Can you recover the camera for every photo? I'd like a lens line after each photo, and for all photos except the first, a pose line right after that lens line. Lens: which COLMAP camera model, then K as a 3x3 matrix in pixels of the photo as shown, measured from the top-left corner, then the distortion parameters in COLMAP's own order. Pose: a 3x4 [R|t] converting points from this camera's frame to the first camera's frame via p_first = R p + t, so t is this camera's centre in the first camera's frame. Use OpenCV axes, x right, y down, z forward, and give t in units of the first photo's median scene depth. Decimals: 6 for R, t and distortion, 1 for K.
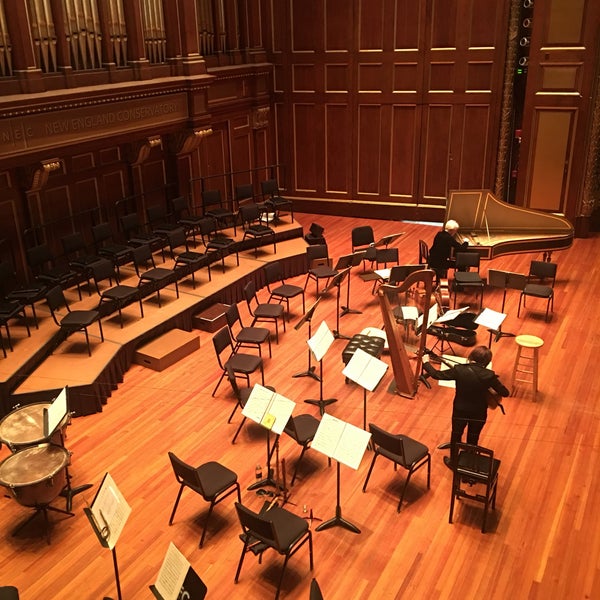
lens RADIAL K [[675.5, 0, 300.0], [0, 675.5, 300.0], [0, 0, 1]] dist [0.053096, -0.050377]
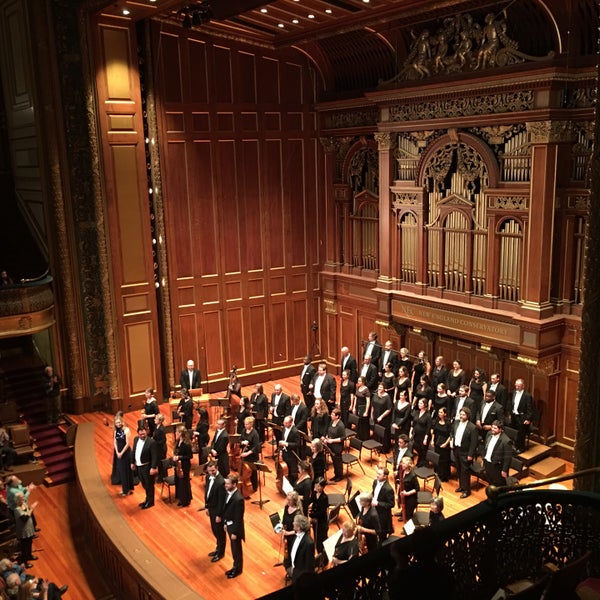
lens RADIAL K [[675.5, 0, 300.0], [0, 675.5, 300.0], [0, 0, 1]] dist [0.053096, -0.050377]
pose [[-0.415383, 0.219521, -0.882761, 1.157408], [-0.312332, 0.877028, 0.365063, -0.700914], [0.854345, 0.427356, -0.295739, 1.014271]]
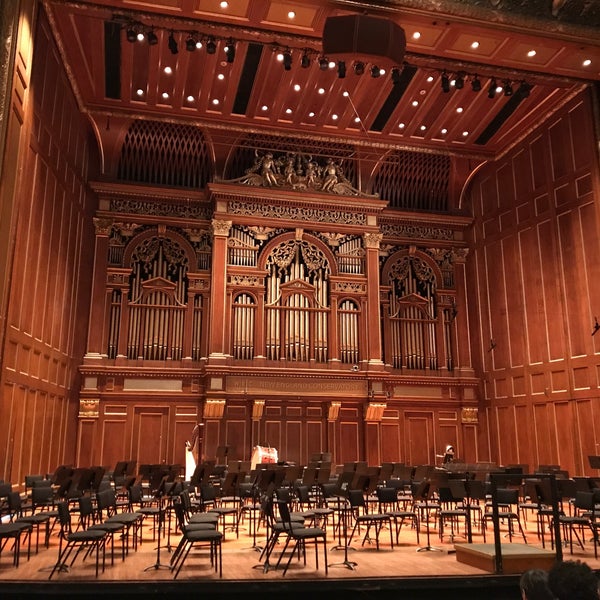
lens RADIAL K [[645.4, 0, 292.6], [0, 645.4, 289.4], [0, 0, 1]] dist [0.180152, -0.585476]
pose [[0.675755, -0.148576, -0.721998, 0.898440], [-0.297554, 0.841146, -0.451592, 0.280901], [0.674401, 0.519998, 0.524199, -0.071327]]
